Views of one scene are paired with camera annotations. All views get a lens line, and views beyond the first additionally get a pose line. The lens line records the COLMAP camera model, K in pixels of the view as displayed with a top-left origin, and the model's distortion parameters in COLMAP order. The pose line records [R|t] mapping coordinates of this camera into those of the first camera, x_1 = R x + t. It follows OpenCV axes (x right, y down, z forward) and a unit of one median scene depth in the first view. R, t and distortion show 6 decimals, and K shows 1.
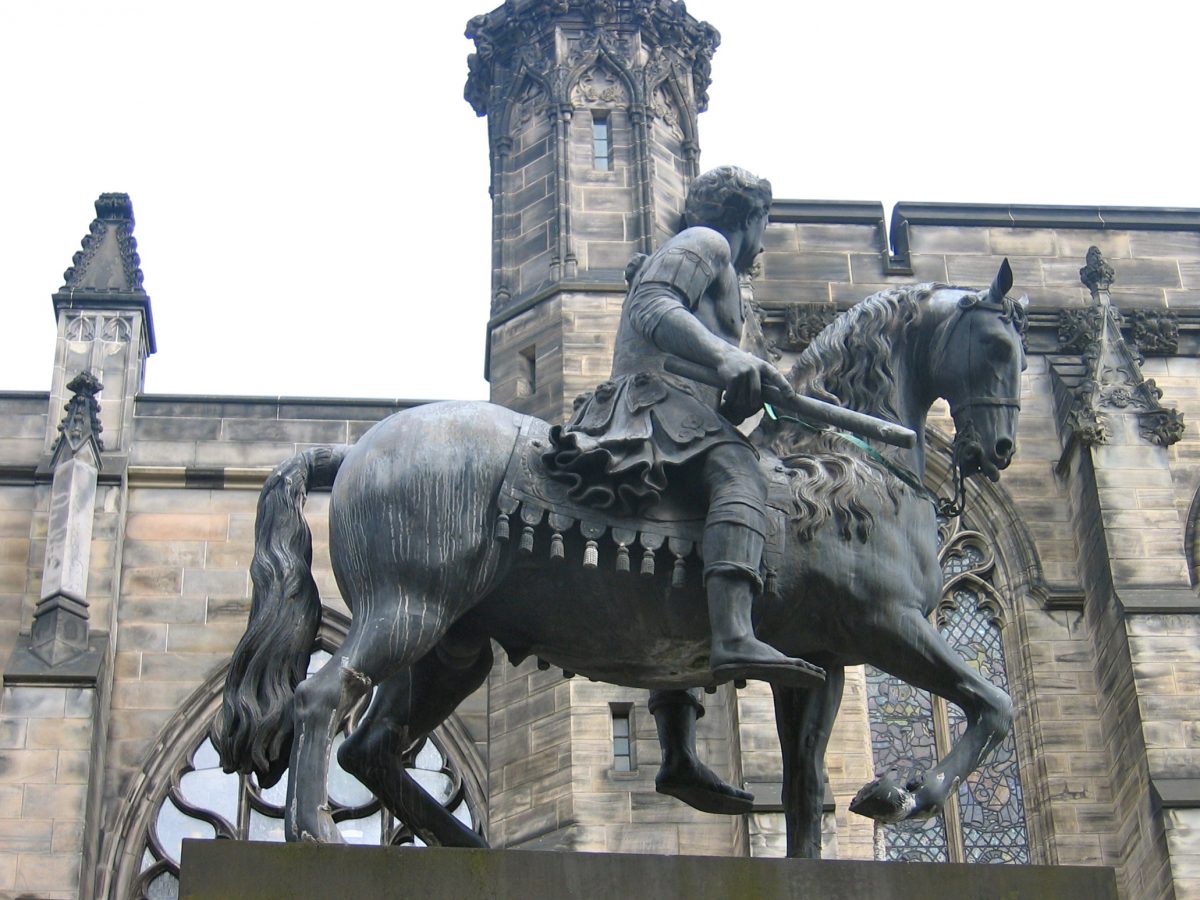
lens RADIAL K [[2278.8, 0, 600.0], [0, 2278.8, 450.0], [0, 0, 1]] dist [-0.149325, 0.118011]
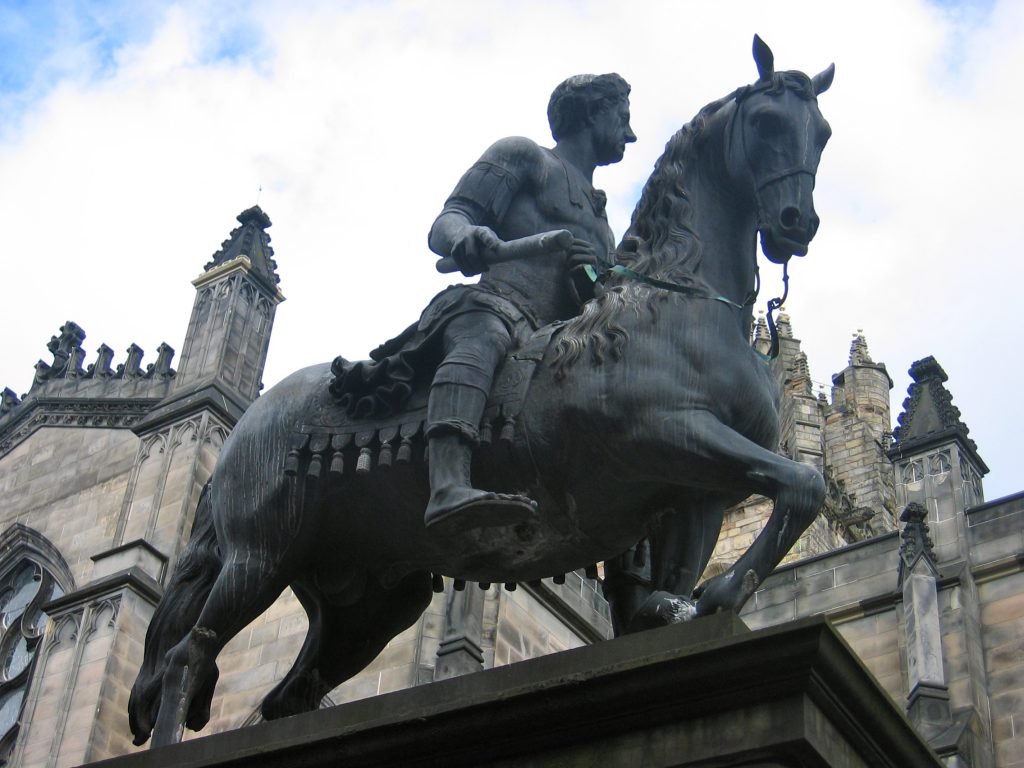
lens RADIAL K [[1775.6, 0, 512.0], [0, 1775.6, 384.0], [0, 0, 1]] dist [-0.136207, 0.050897]
pose [[0.774046, -0.338625, -0.534964, 0.140995], [0.260133, 0.940434, -0.218893, 0.059419], [0.577221, 0.030271, 0.816027, 0.109069]]
